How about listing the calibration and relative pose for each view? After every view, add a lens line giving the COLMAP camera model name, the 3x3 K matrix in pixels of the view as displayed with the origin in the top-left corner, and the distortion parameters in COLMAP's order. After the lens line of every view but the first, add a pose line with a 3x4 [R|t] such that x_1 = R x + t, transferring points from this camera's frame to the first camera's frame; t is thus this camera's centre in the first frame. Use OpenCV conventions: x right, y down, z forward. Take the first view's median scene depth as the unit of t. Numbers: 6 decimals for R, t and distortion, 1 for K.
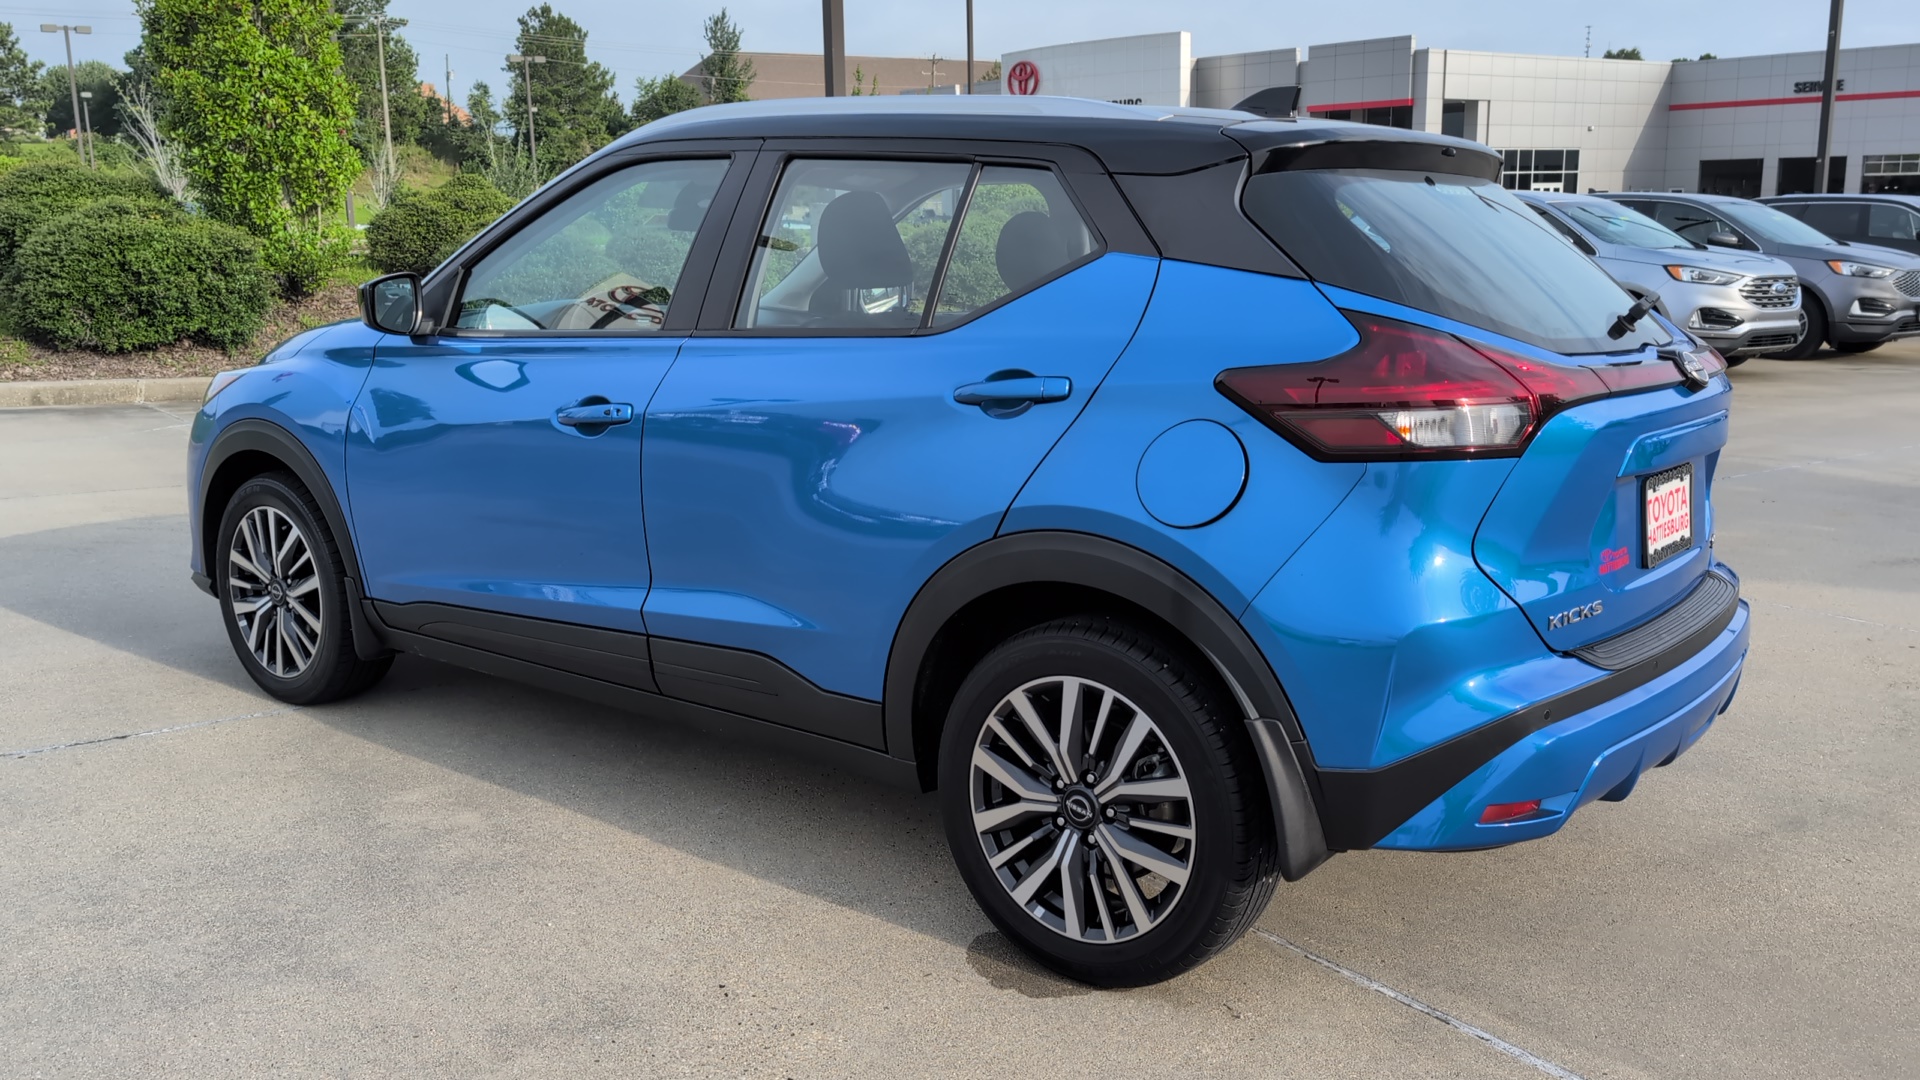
lens RADIAL K [[1639.2, 0, 957.5], [0, 1639.2, 531.1], [0, 0, 1]] dist [0.026029, -0.039033]
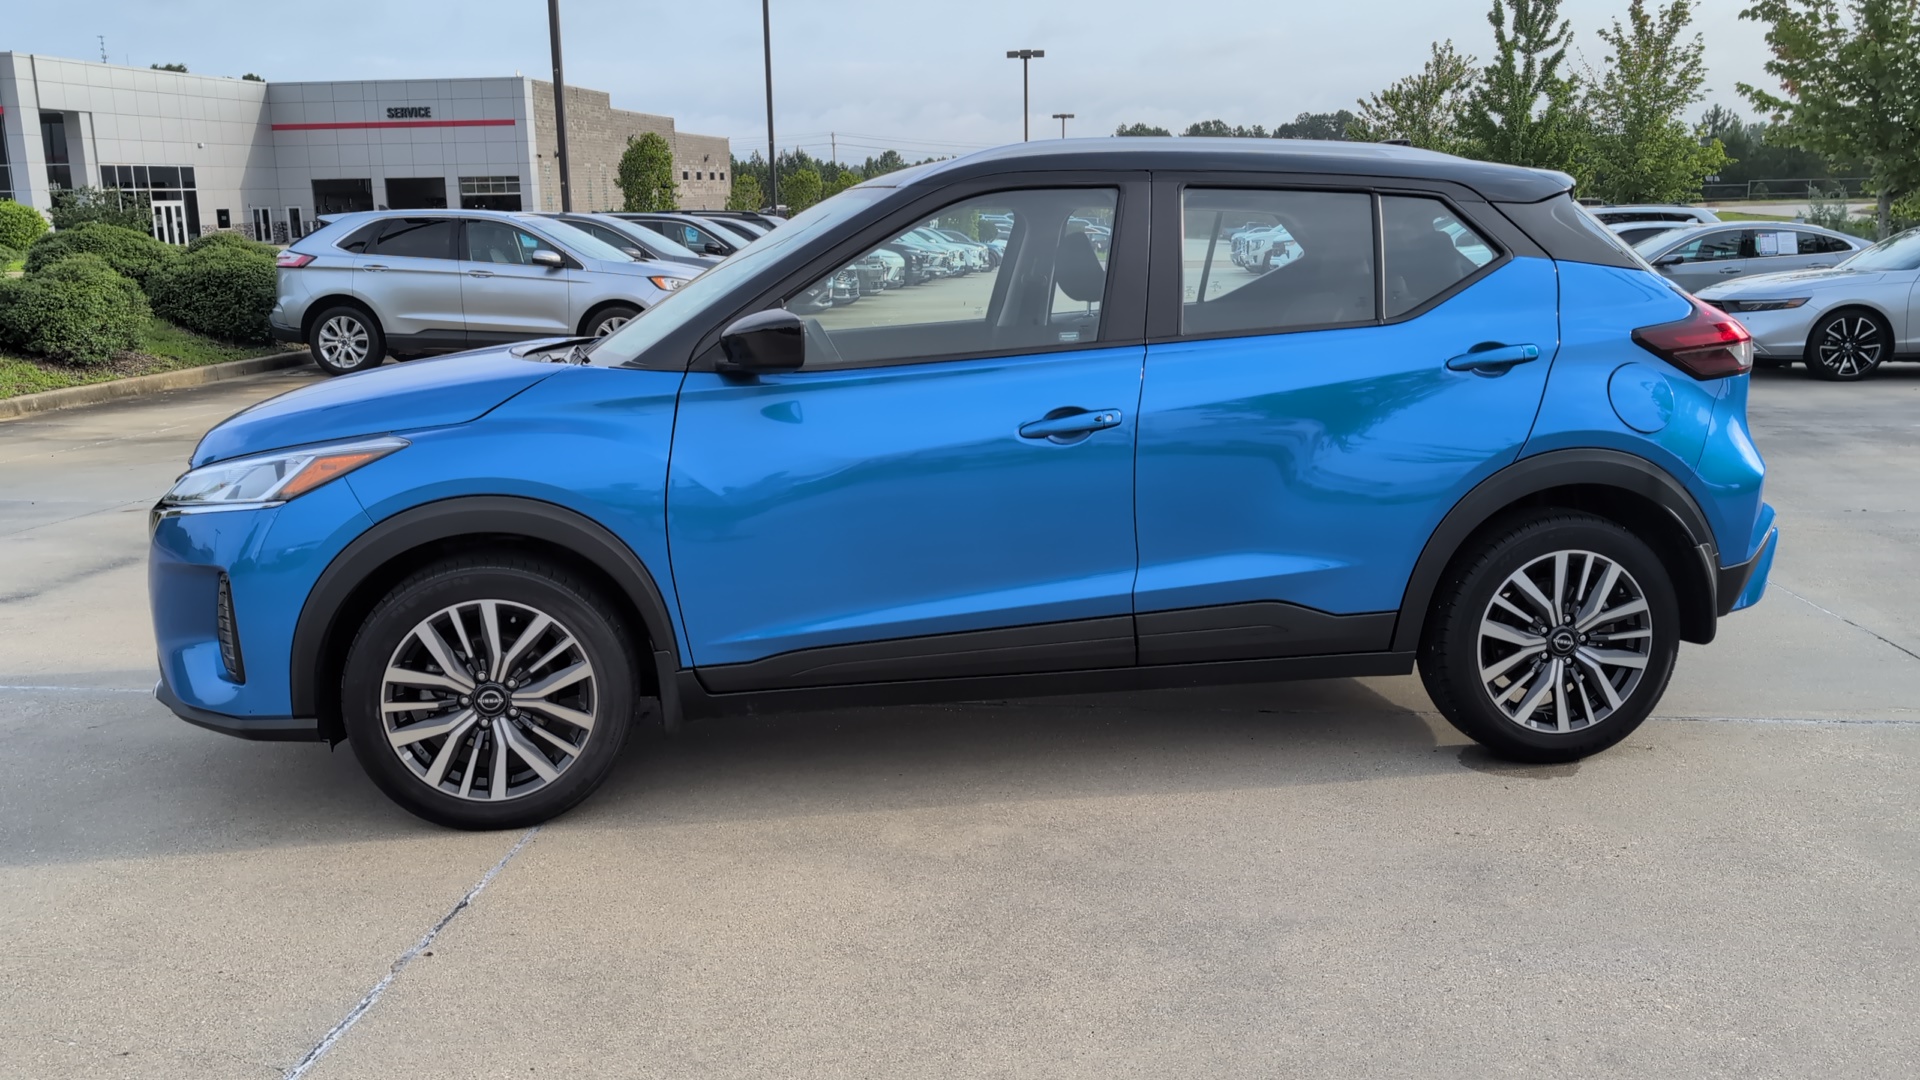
lens RADIAL K [[1639.2, 0, 957.0], [0, 1639.2, 553.2], [0, 0, 1]] dist [0.026029, -0.039033]
pose [[0.663988, -0.155256, 0.731447, -1.301702], [0.153336, 0.985690, 0.070027, -0.089143], [-0.731852, 0.065660, 0.678293, 0.395727]]
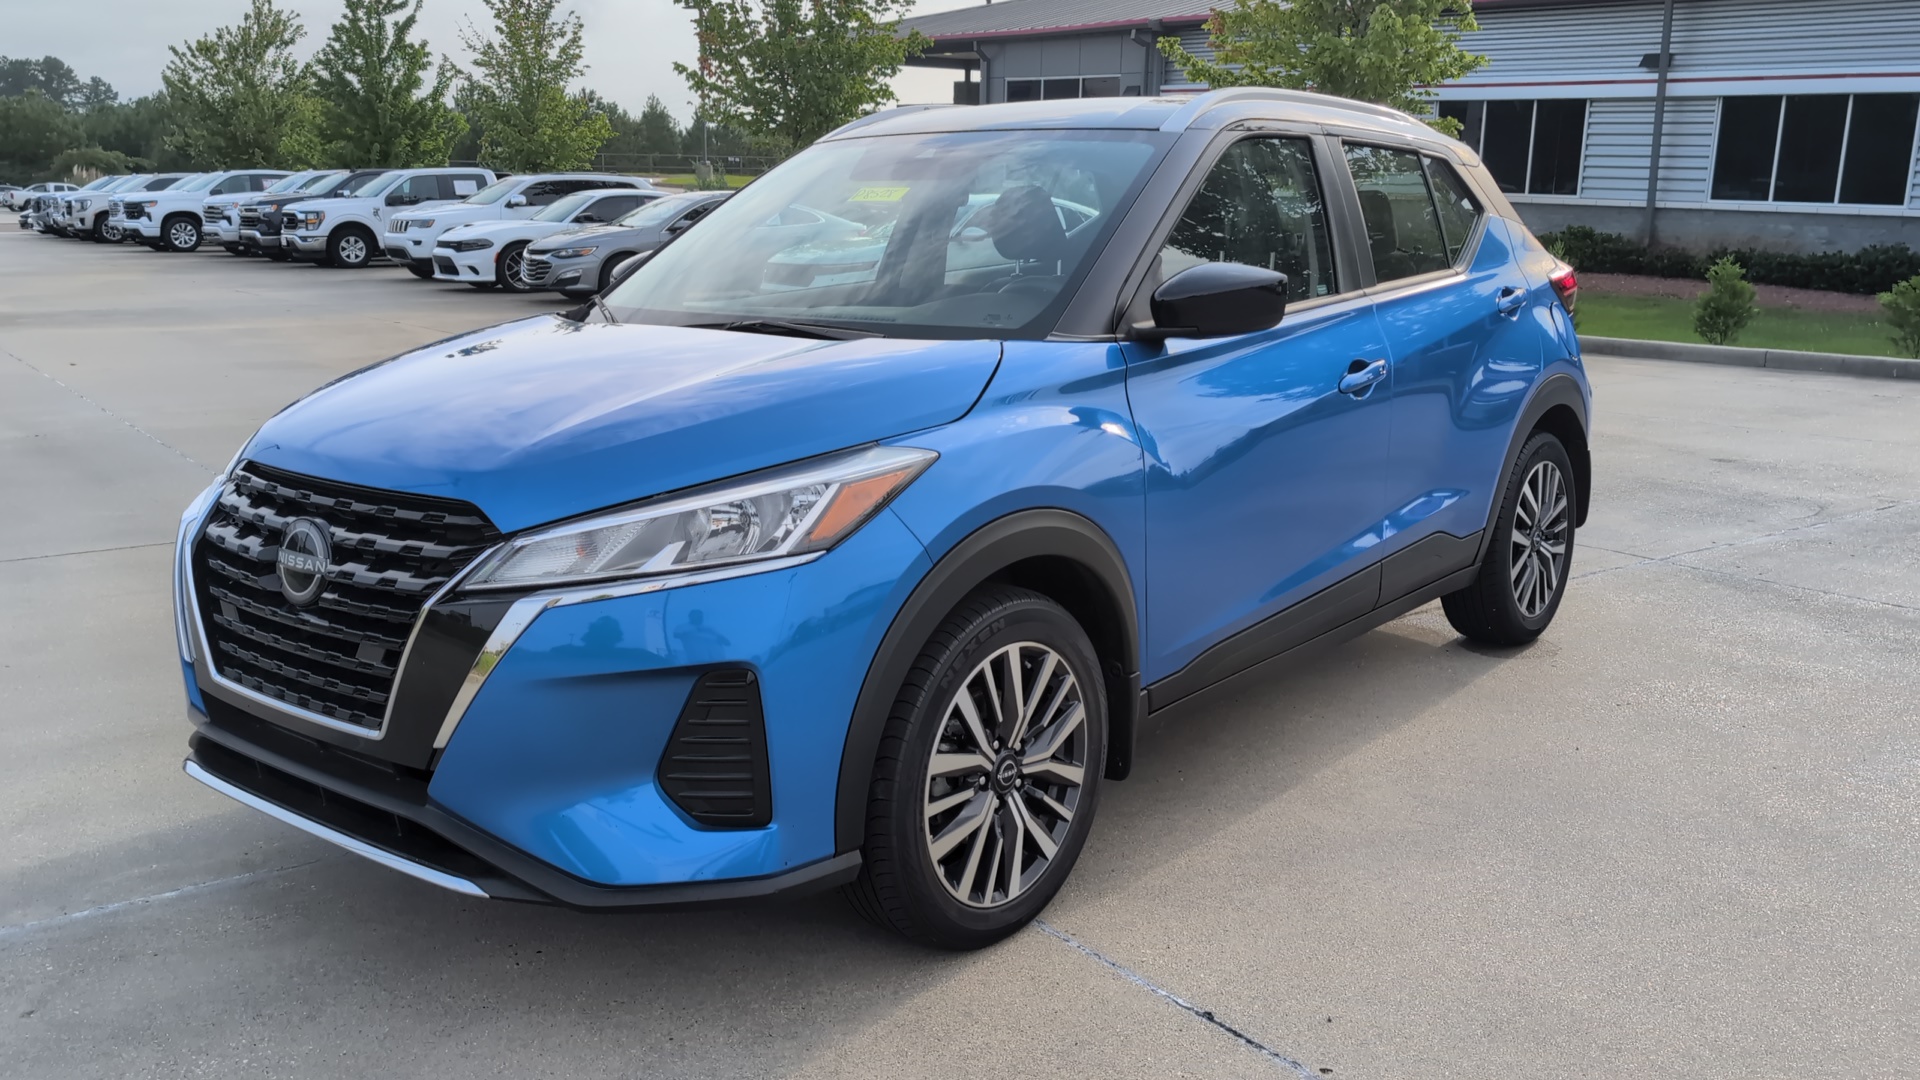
lens RADIAL K [[1639.2, 0, 954.9], [0, 1639.2, 539.1], [0, 0, 1]] dist [0.026029, -0.039033]
pose [[-0.014649, -0.208957, 0.977815, -1.571502], [0.179372, 0.961507, 0.208159, -0.293884], [-0.983672, 0.178442, 0.023396, 1.528966]]
